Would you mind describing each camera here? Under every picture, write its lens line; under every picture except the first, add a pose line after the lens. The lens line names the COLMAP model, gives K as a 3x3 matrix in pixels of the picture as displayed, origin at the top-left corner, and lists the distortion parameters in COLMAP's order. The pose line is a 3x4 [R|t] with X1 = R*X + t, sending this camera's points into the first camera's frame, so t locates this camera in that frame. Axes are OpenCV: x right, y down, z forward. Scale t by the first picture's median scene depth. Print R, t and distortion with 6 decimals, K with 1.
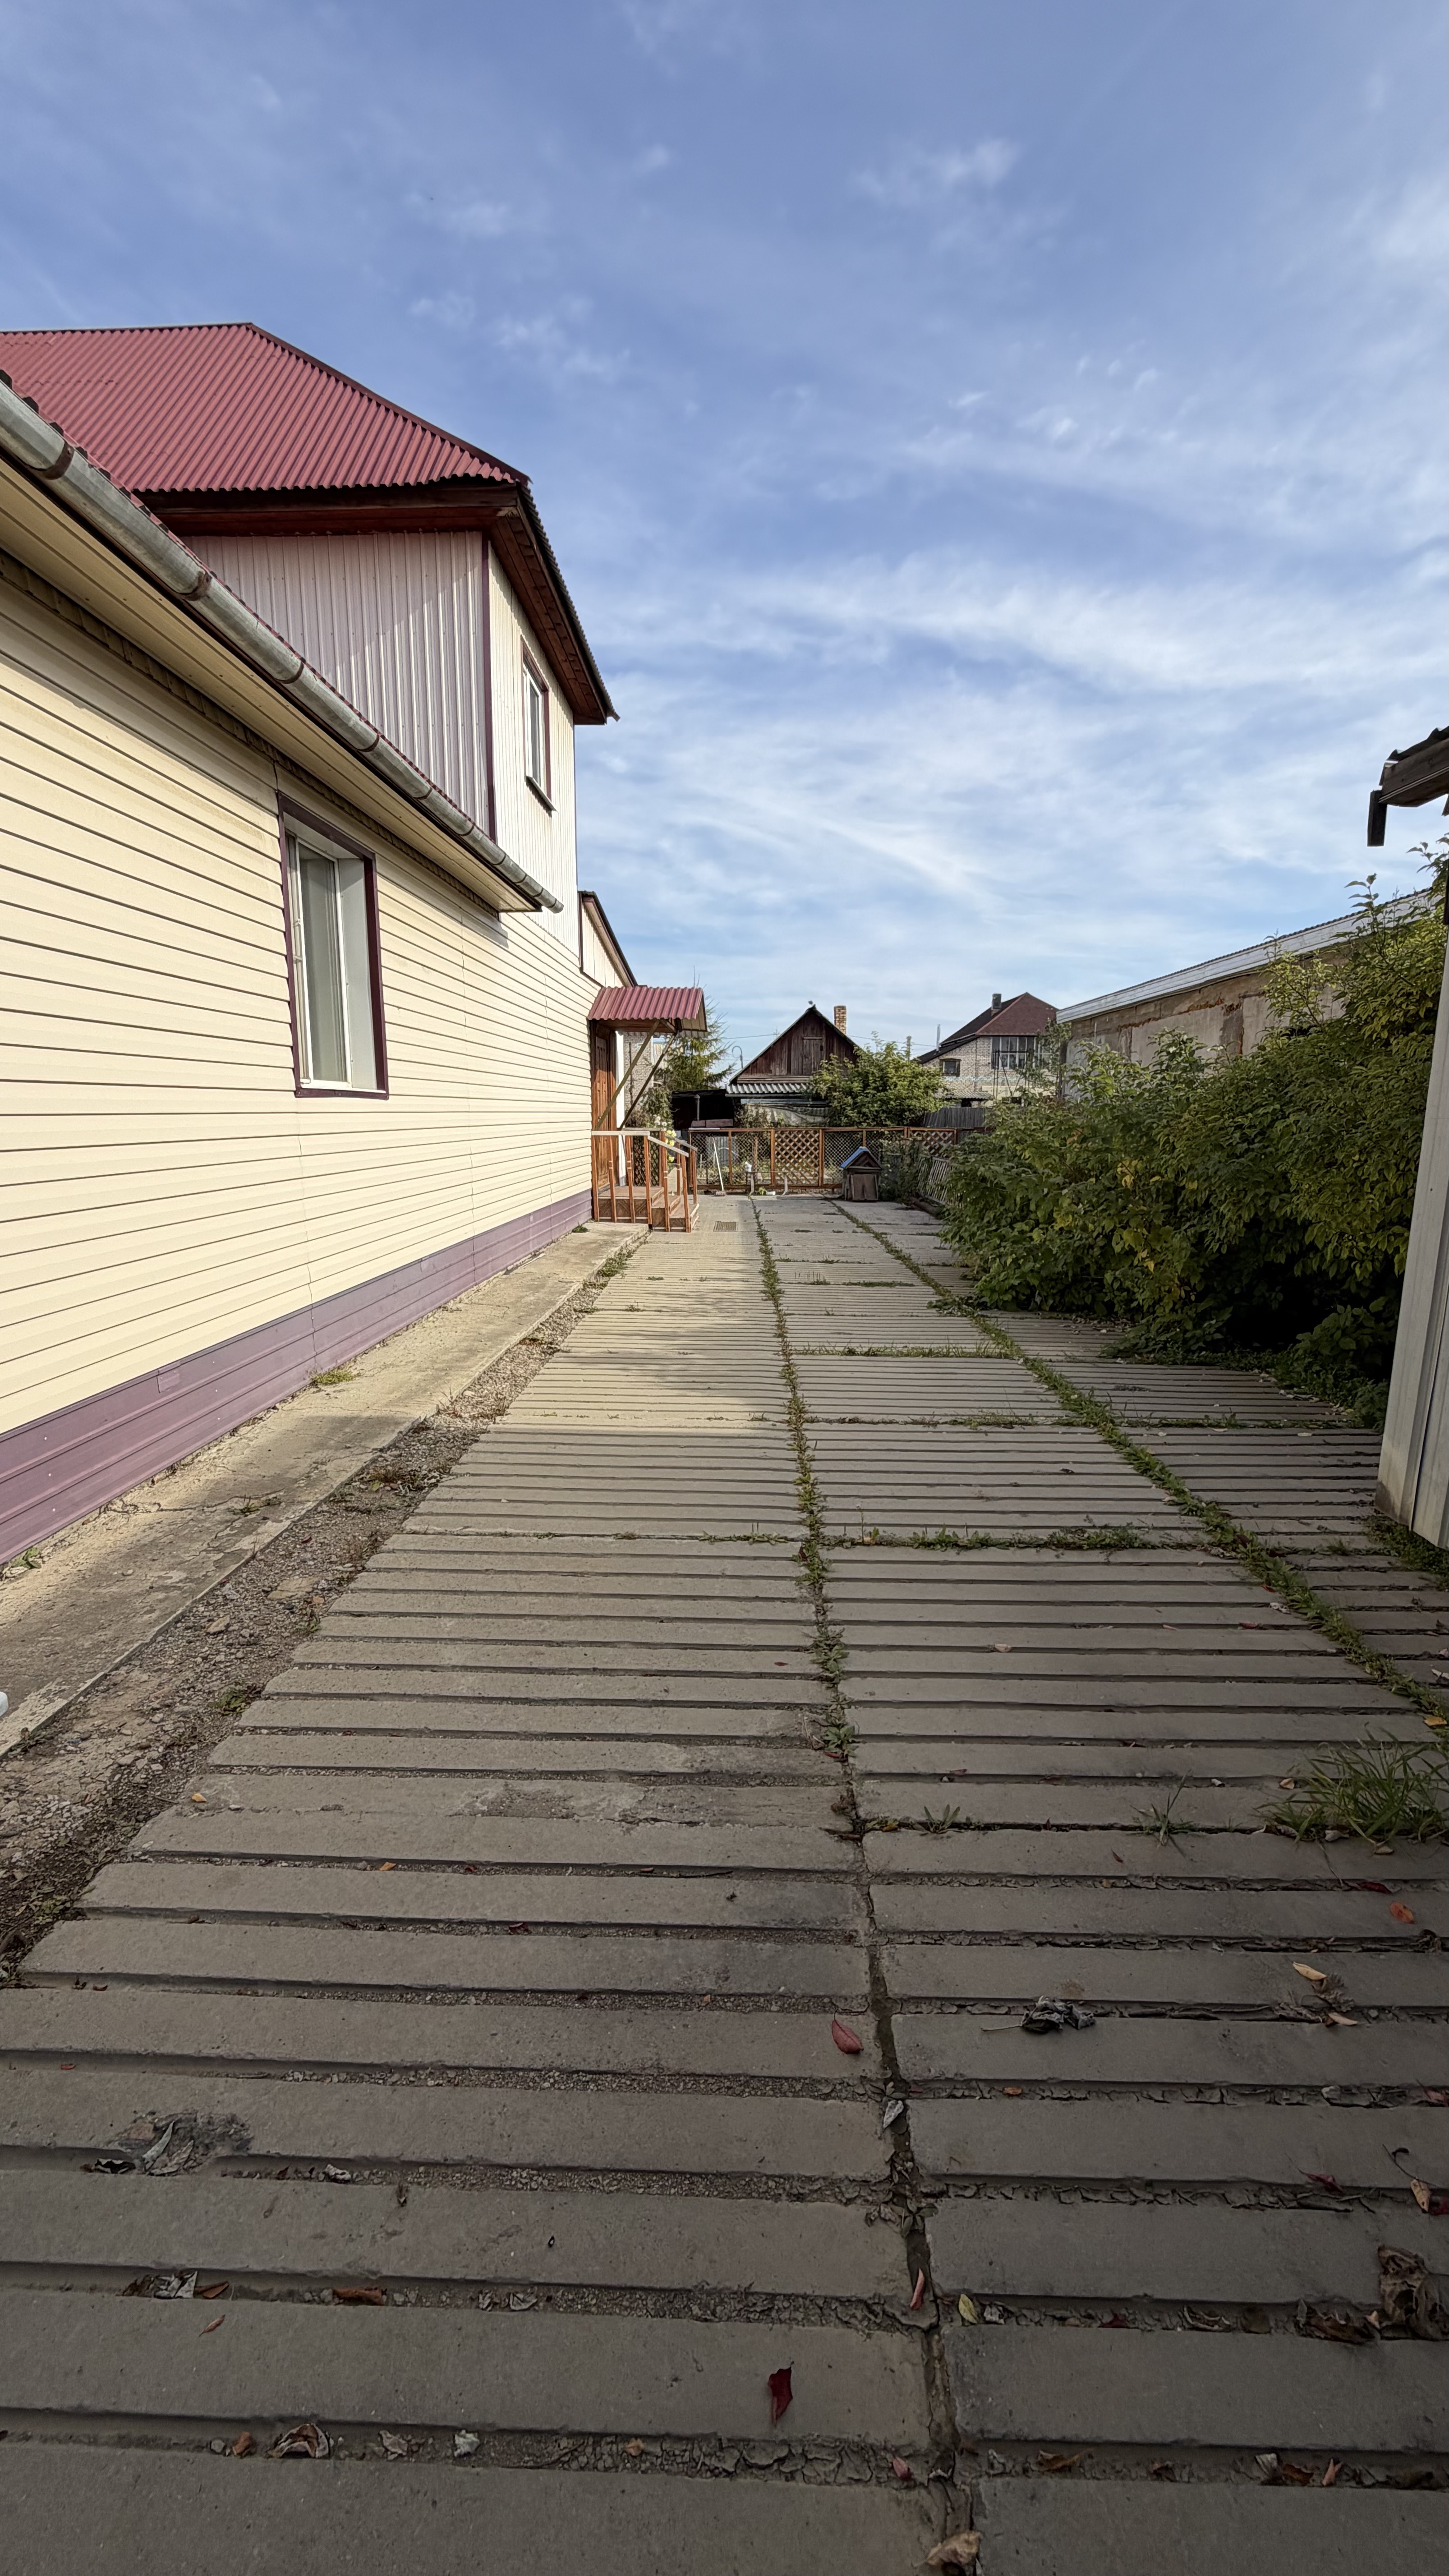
lens RADIAL K [[1012.2, 0, 724.5], [0, 1012.2, 1288.0], [0, 0, 1]] dist [-0.000214, 0.000129]
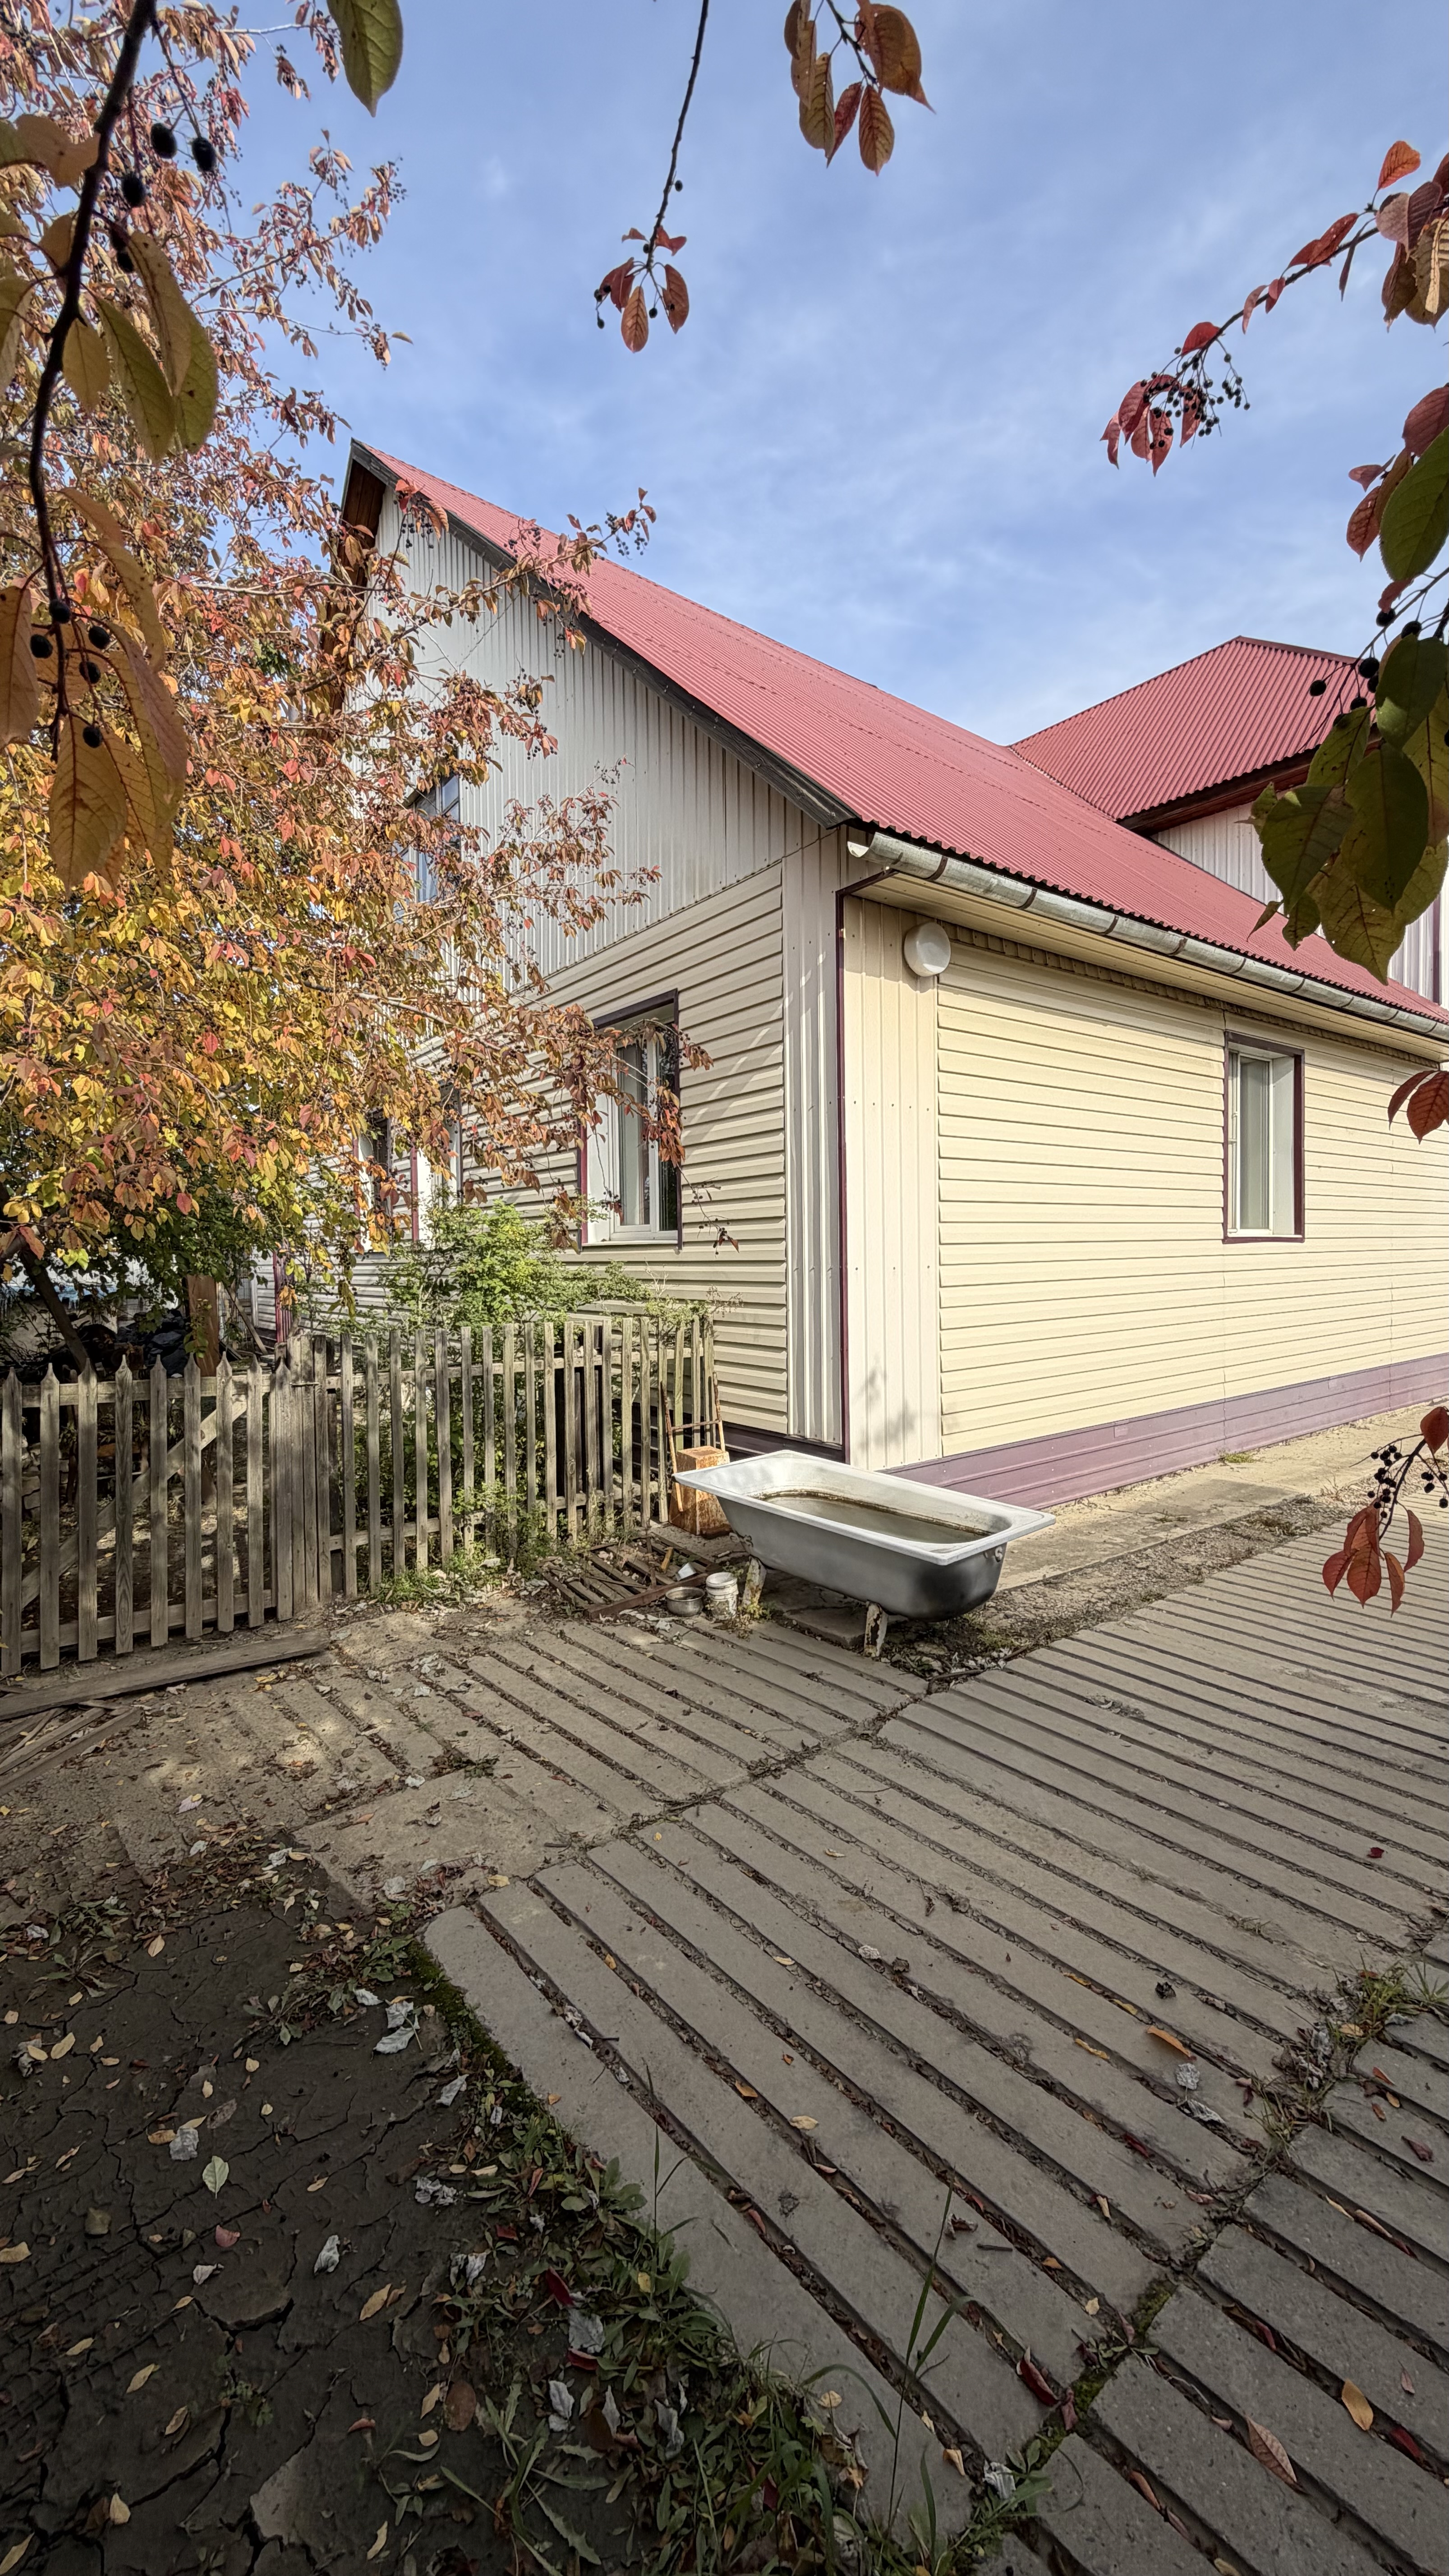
lens RADIAL K [[1012.2, 0, 724.5], [0, 1012.2, 1288.0], [0, 0, 1]] dist [-0.000214, 0.000129]
pose [[0.645605, 0.012301, -0.763572, 0.197715], [-0.111694, 0.990639, -0.078479, 0.055772], [0.755459, 0.135953, 0.640935, -0.397762]]
